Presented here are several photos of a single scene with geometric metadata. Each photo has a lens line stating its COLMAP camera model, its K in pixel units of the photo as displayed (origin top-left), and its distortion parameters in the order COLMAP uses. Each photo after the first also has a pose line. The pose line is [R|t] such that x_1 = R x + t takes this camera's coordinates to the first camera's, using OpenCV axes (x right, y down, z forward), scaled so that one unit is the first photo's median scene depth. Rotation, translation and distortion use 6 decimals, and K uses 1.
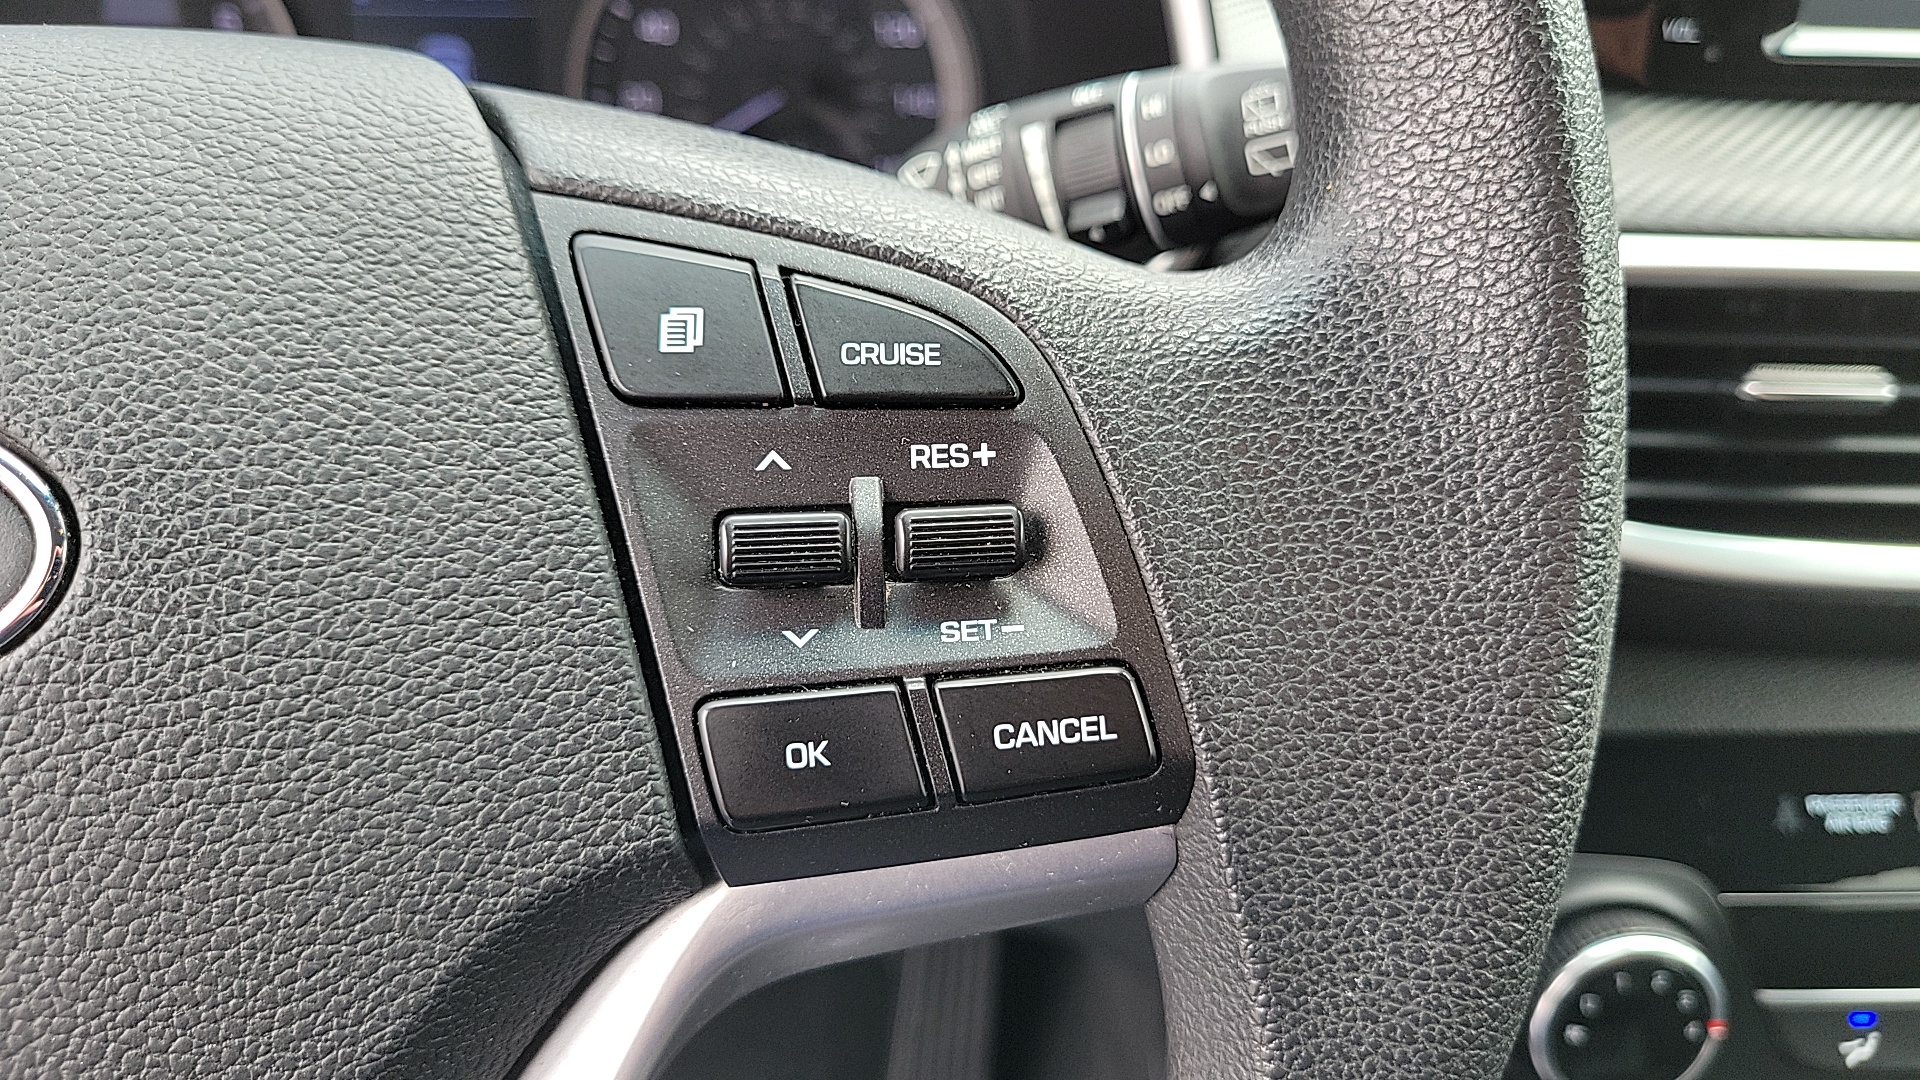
lens RADIAL K [[1449.0, 0, 979.5], [0, 1449.0, 537.0], [0, 0, 1]] dist [0.026503, -0.016053]
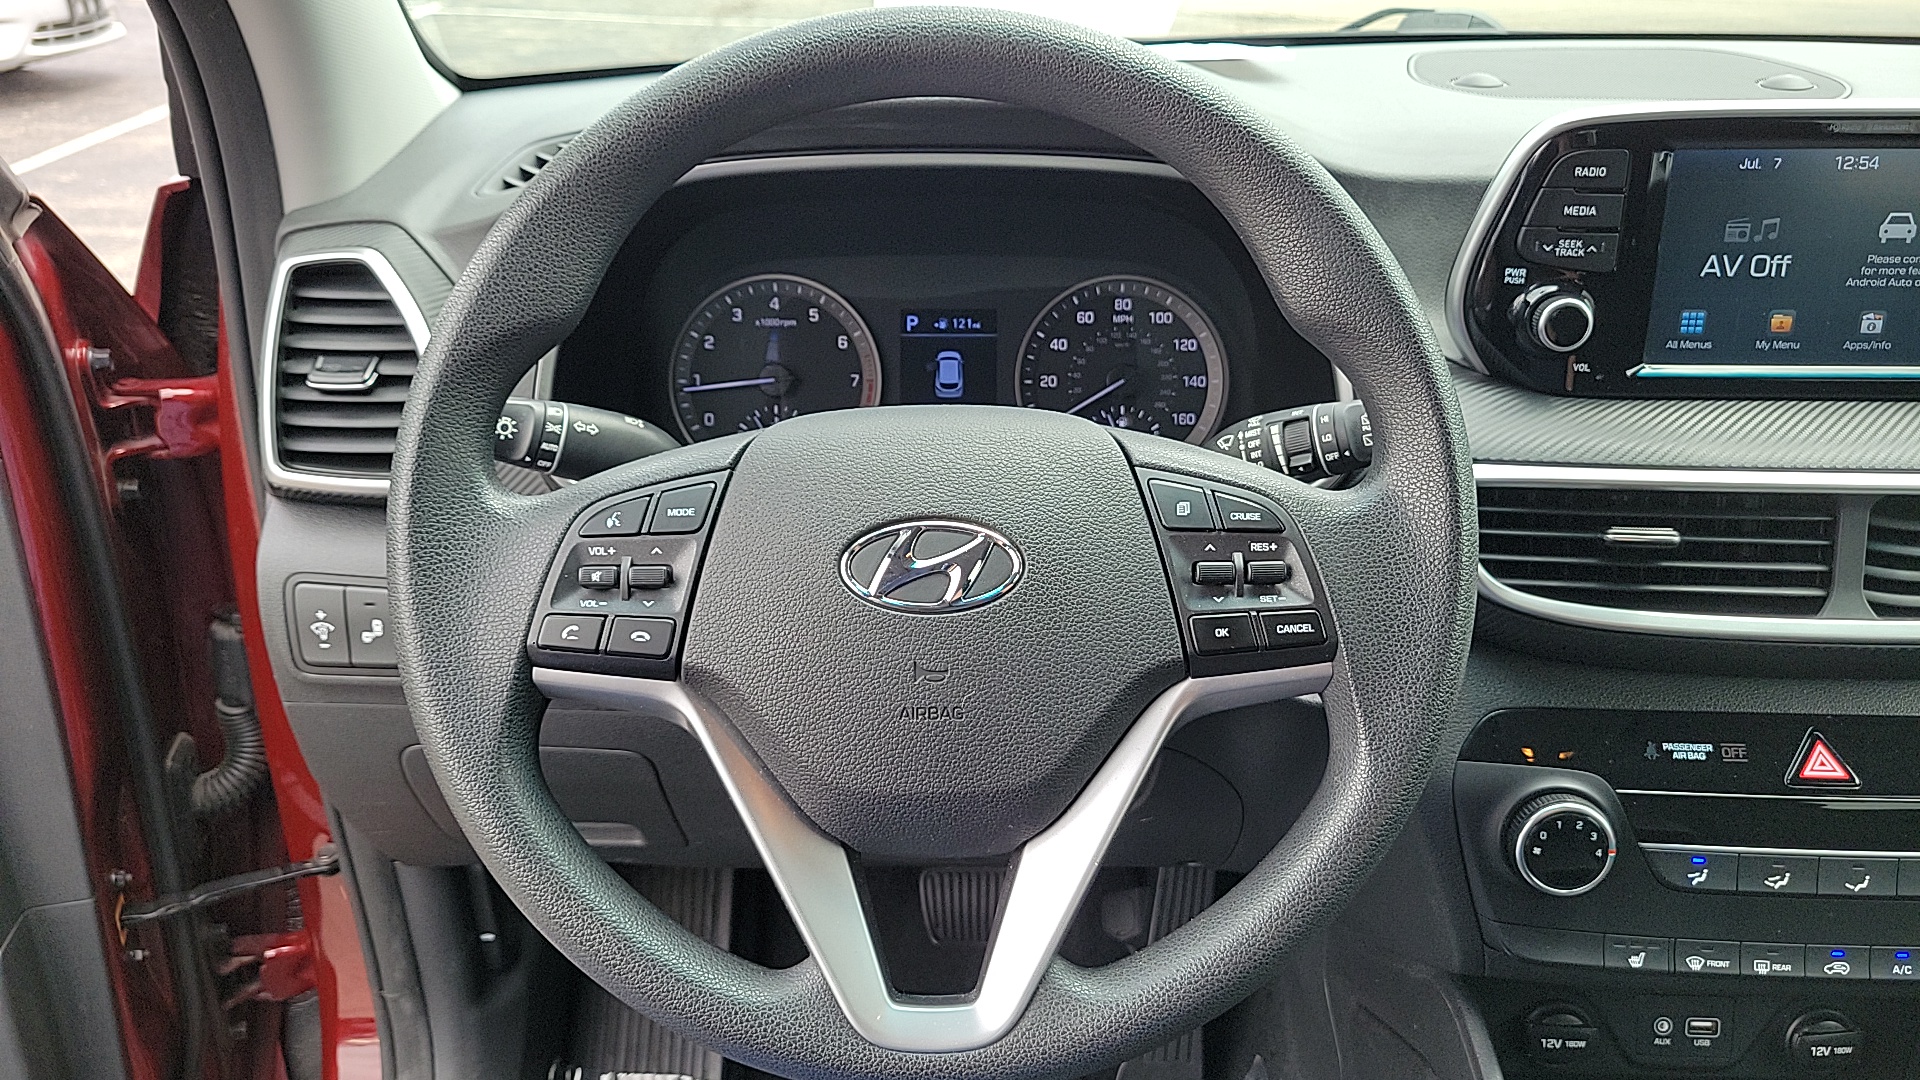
lens RADIAL K [[1449.0, 0, 967.5], [0, 1449.0, 531.7], [0, 0, 1]] dist [0.026503, -0.016053]
pose [[0.992697, 0.011732, -0.120067, -0.191453], [-0.025673, 0.993007, -0.115228, 0.204385], [0.117875, 0.117469, 0.986056, -1.538798]]
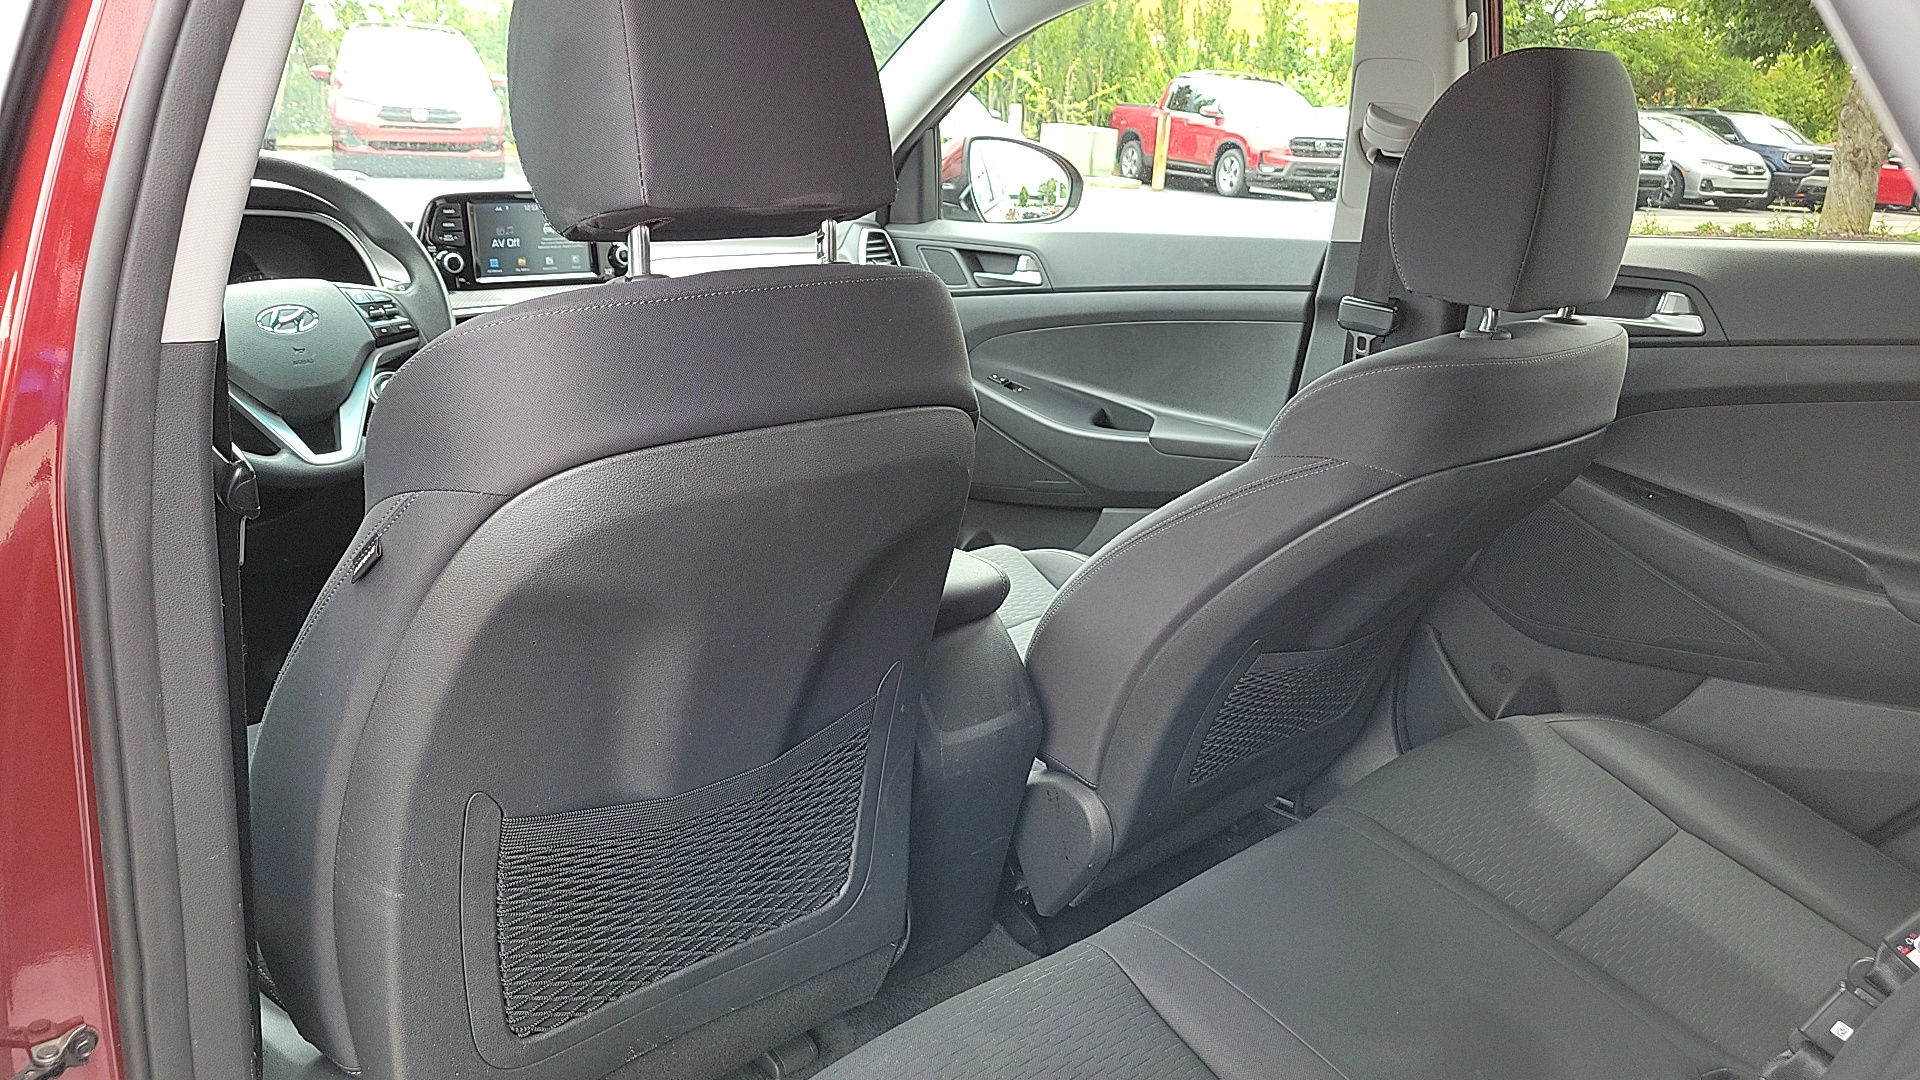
lens RADIAL K [[1449.0, 0, 947.6], [0, 1449.0, 530.0], [0, 0, 1]] dist [0.026503, -0.016053]
pose [[0.794557, -0.176335, 0.581021, -2.132517], [0.306735, 0.942392, -0.133457, 2.729292], [-0.524017, 0.284258, 0.802872, -6.121350]]
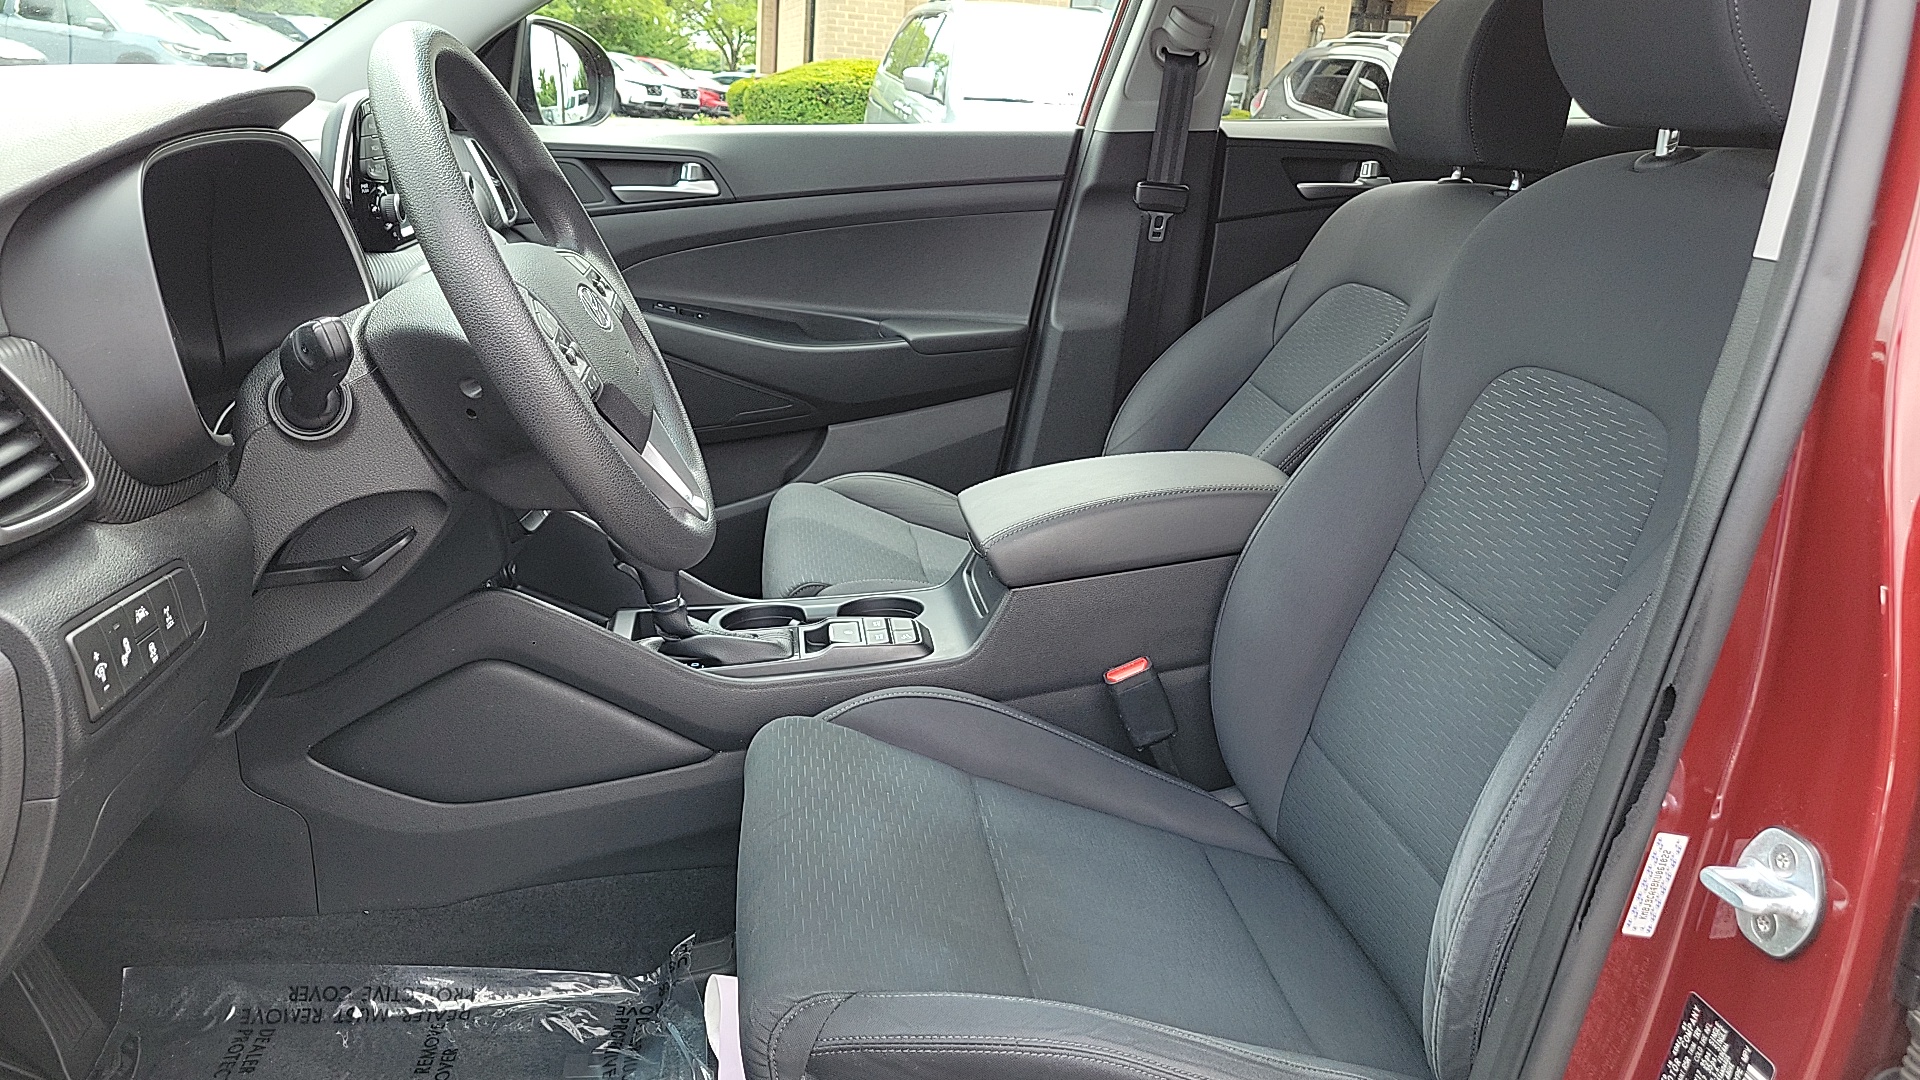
lens RADIAL K [[1449.0, 0, 967.7], [0, 1449.0, 527.2], [0, 0, 1]] dist [0.026503, -0.016053]
pose [[-0.024784, -0.331023, 0.943297, -4.548949], [0.464797, 0.831582, 0.304032, -0.224746], [-0.885070, 0.445977, 0.133248, -0.684213]]
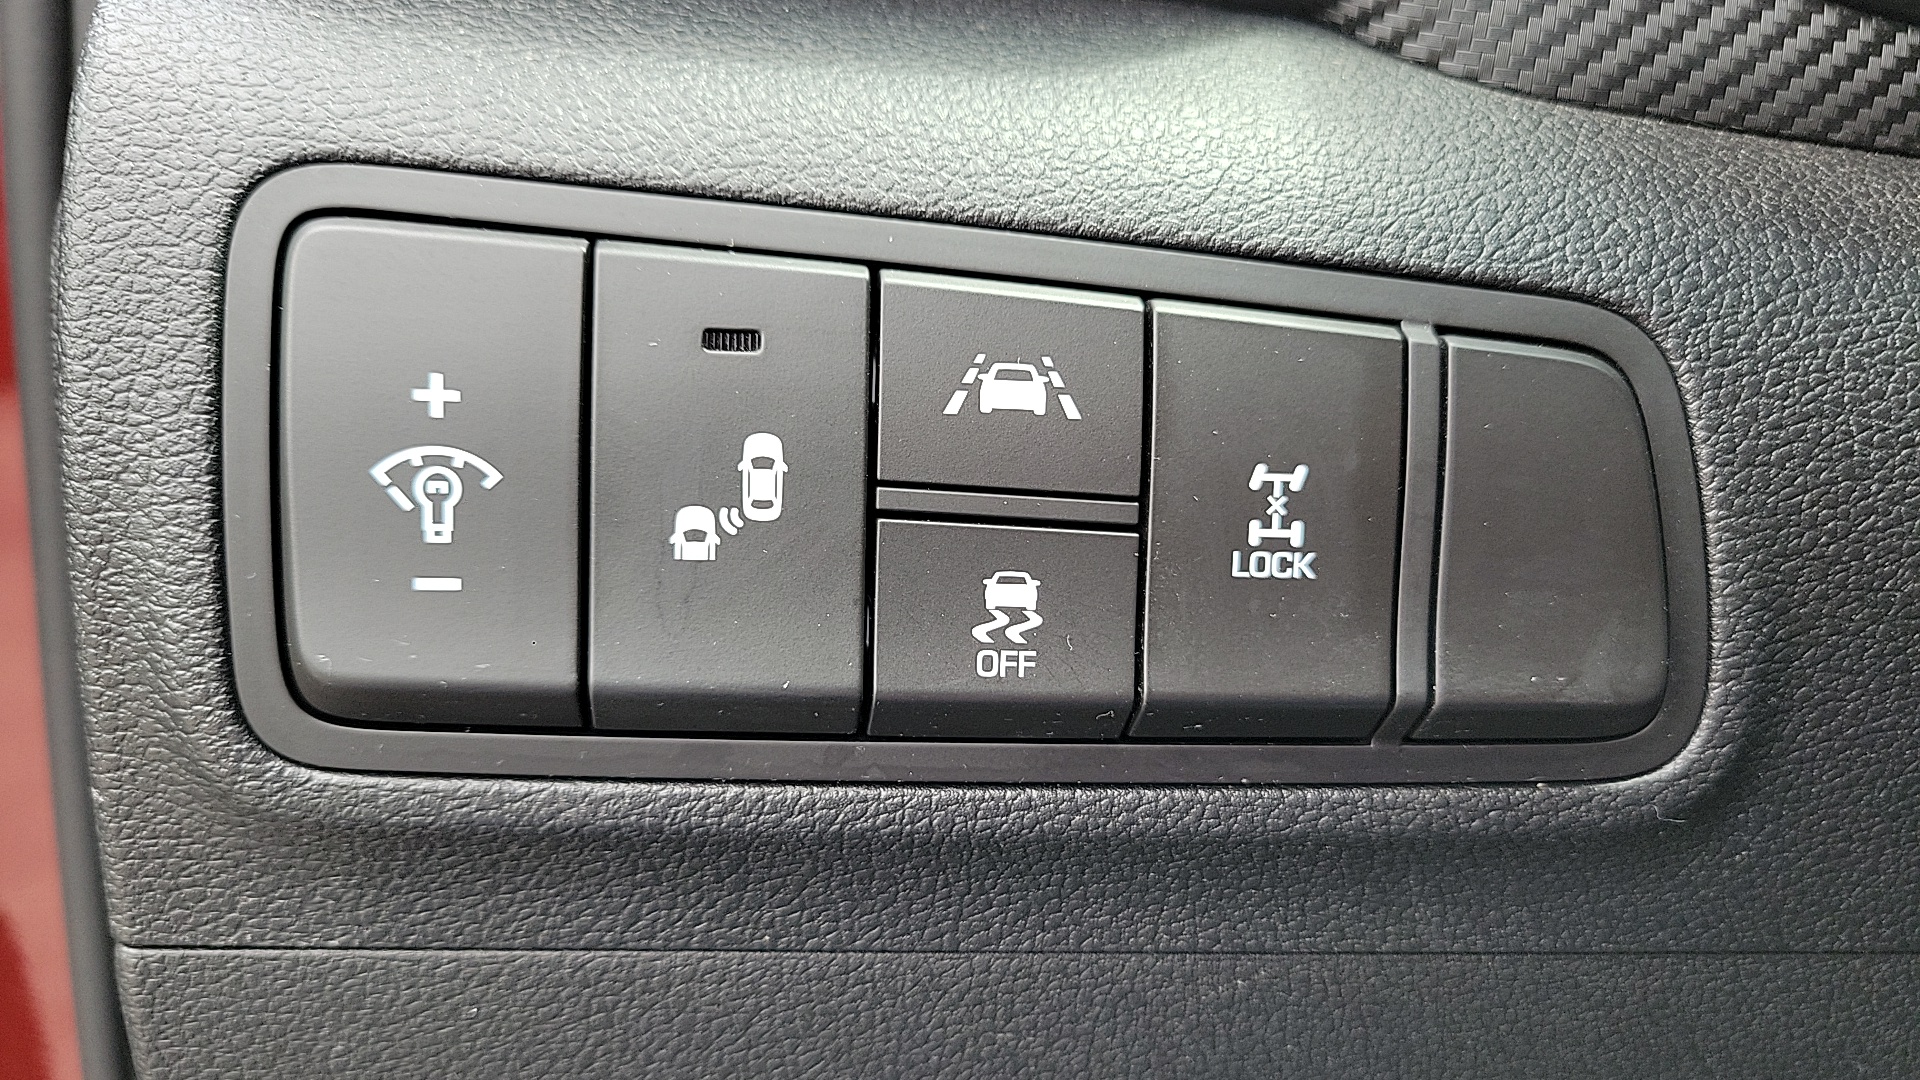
lens RADIAL K [[1449.0, 0, 974.5], [0, 1449.0, 537.4], [0, 0, 1]] dist [0.026503, -0.016053]
pose [[0.999945, 0.007483, 0.007346, -1.704519], [-0.004996, 0.955879, -0.293719, 0.262125], [-0.009220, 0.293666, 0.955864, 0.833957]]
